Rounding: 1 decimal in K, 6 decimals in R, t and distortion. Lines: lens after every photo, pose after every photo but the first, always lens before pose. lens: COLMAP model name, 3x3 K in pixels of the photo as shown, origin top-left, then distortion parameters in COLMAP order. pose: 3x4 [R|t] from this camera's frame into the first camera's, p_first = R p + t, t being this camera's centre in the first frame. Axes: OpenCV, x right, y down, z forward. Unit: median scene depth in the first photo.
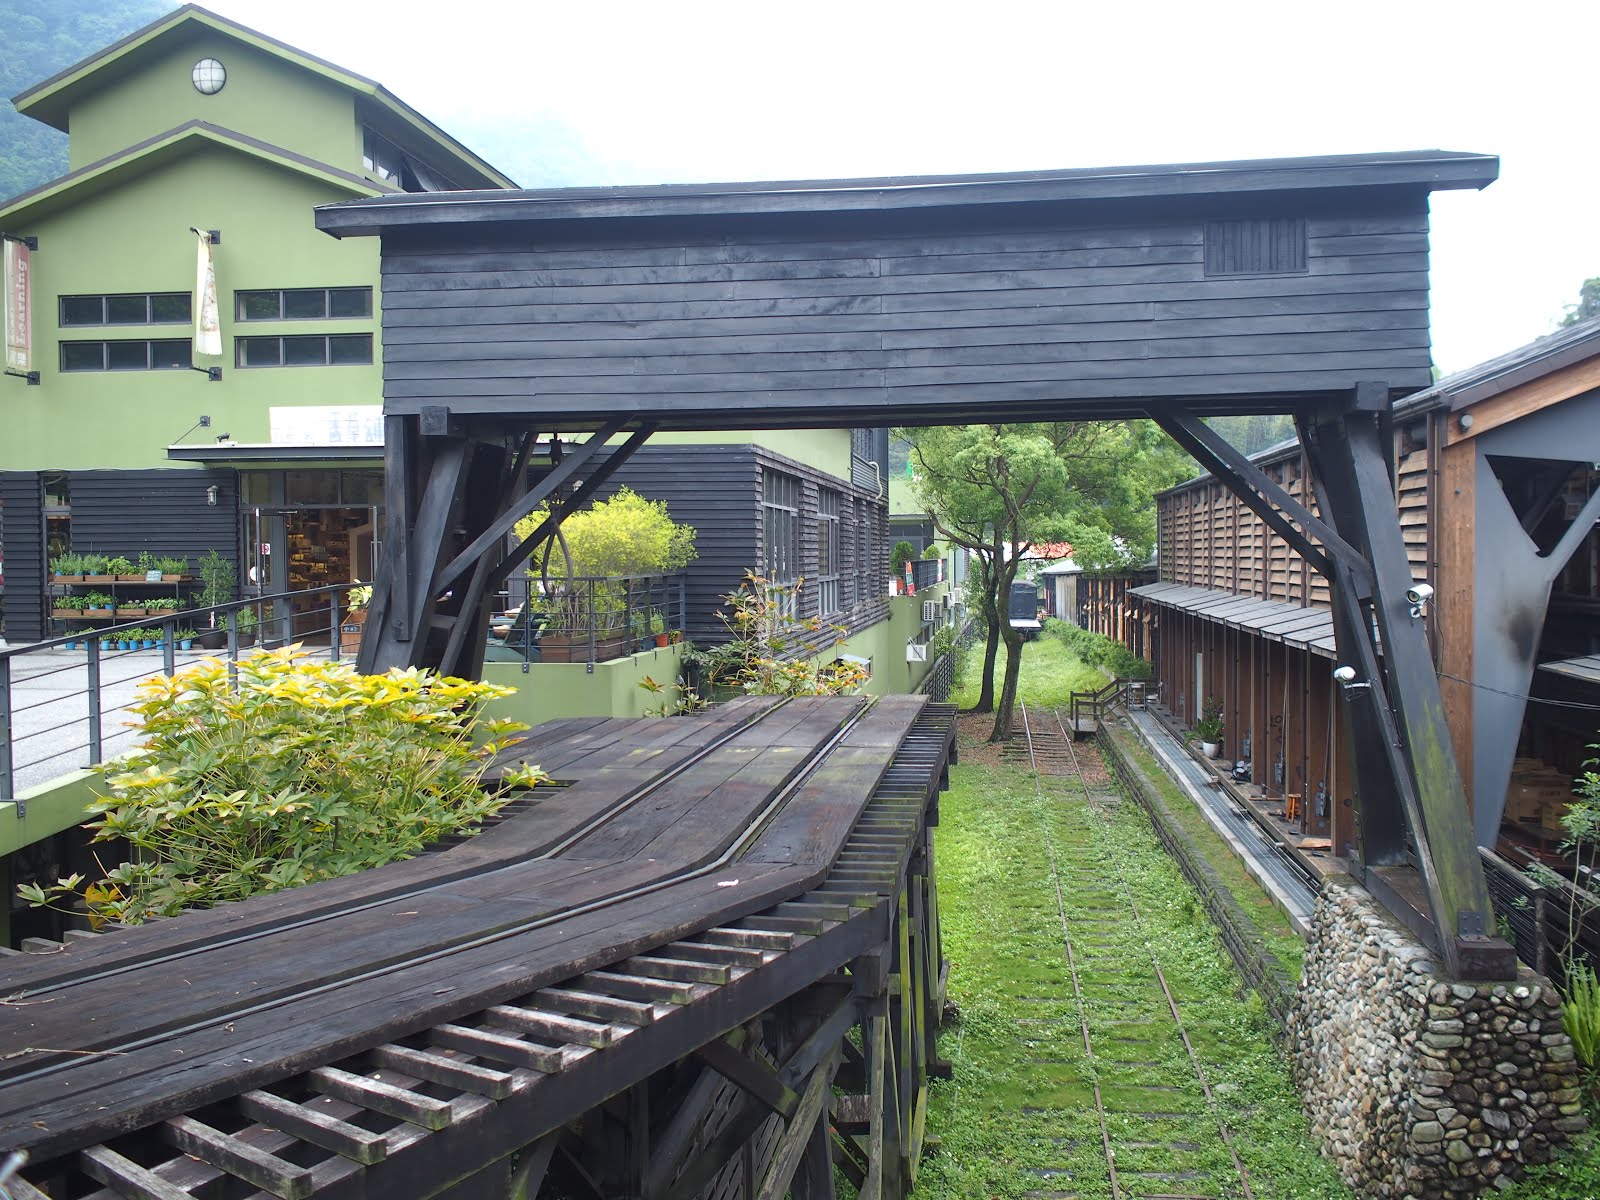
lens RADIAL K [[1635.8, 0, 804.0], [0, 1635.8, 606.8], [0, 0, 1]] dist [-0.007829, 0.035807]
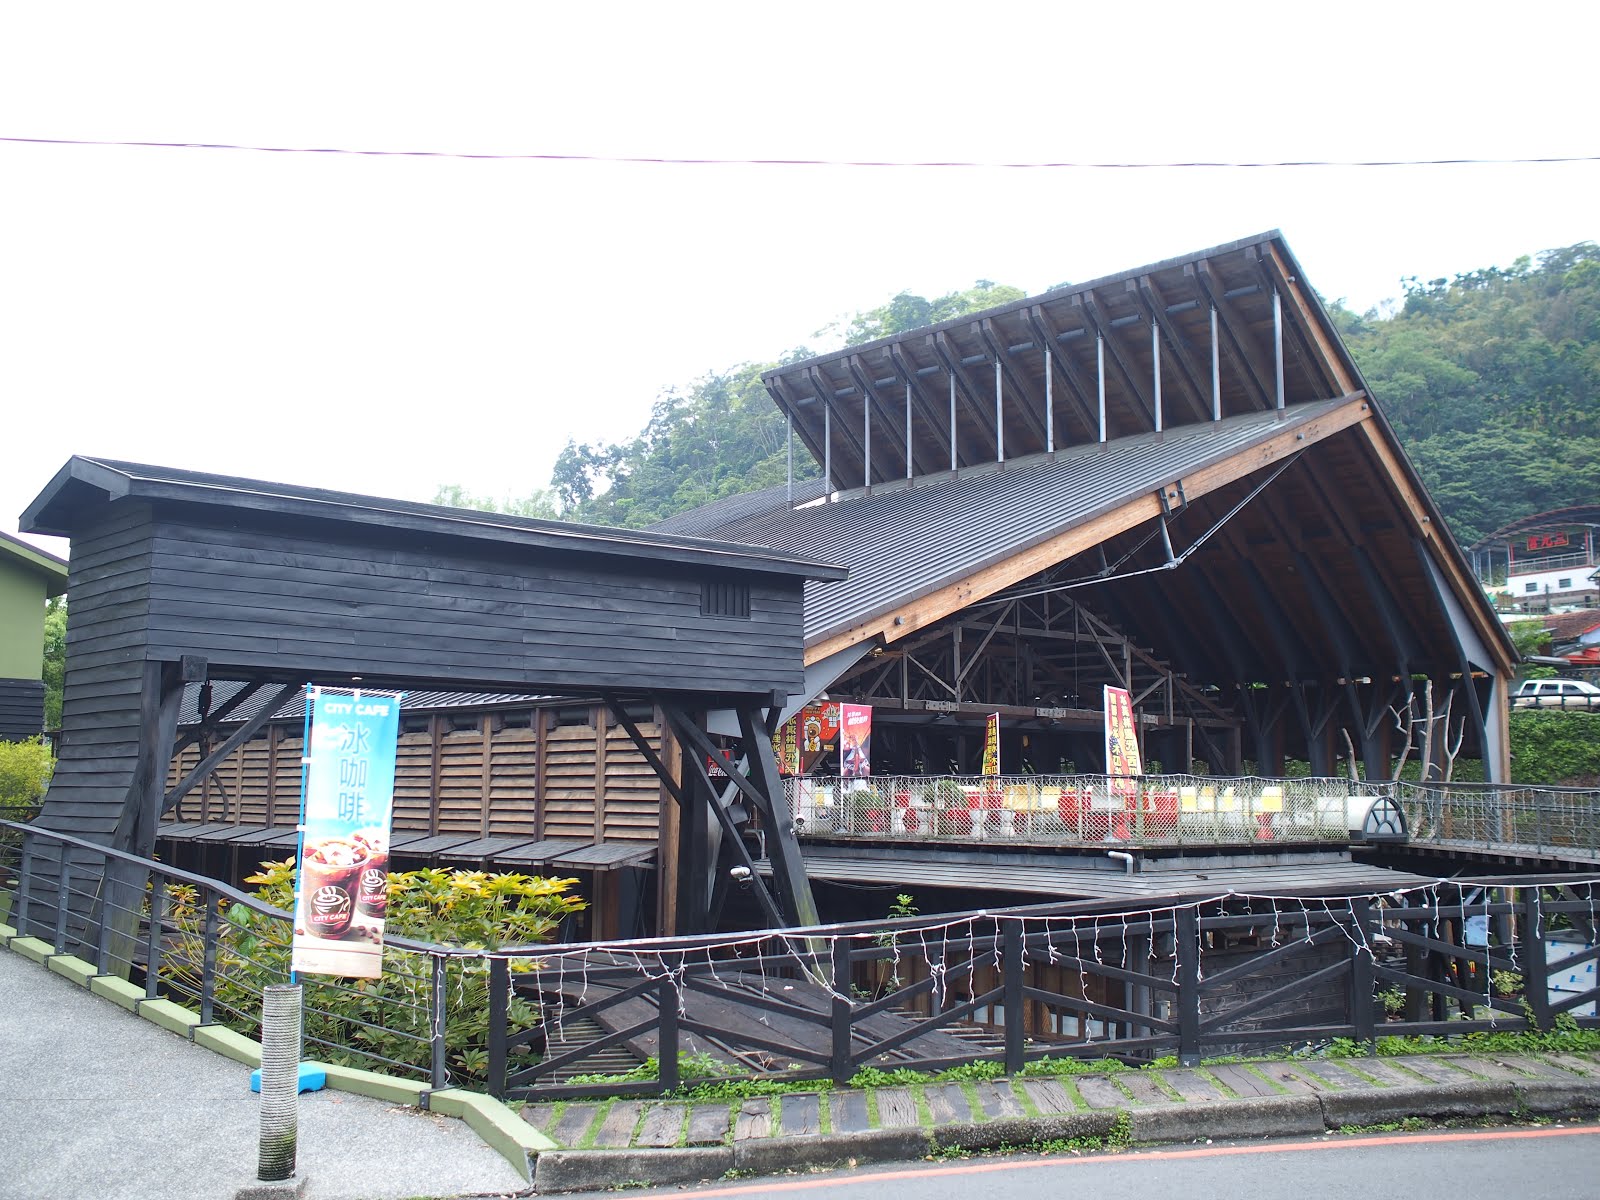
lens RADIAL K [[1635.8, 0, 804.0], [0, 1635.8, 606.8], [0, 0, 1]] dist [-0.007829, 0.035807]
pose [[0.653944, 0.100736, 0.749806, -0.838139], [0.011346, 0.989678, -0.142859, 0.013877], [-0.756458, 0.101929, 0.646051, -0.081798]]
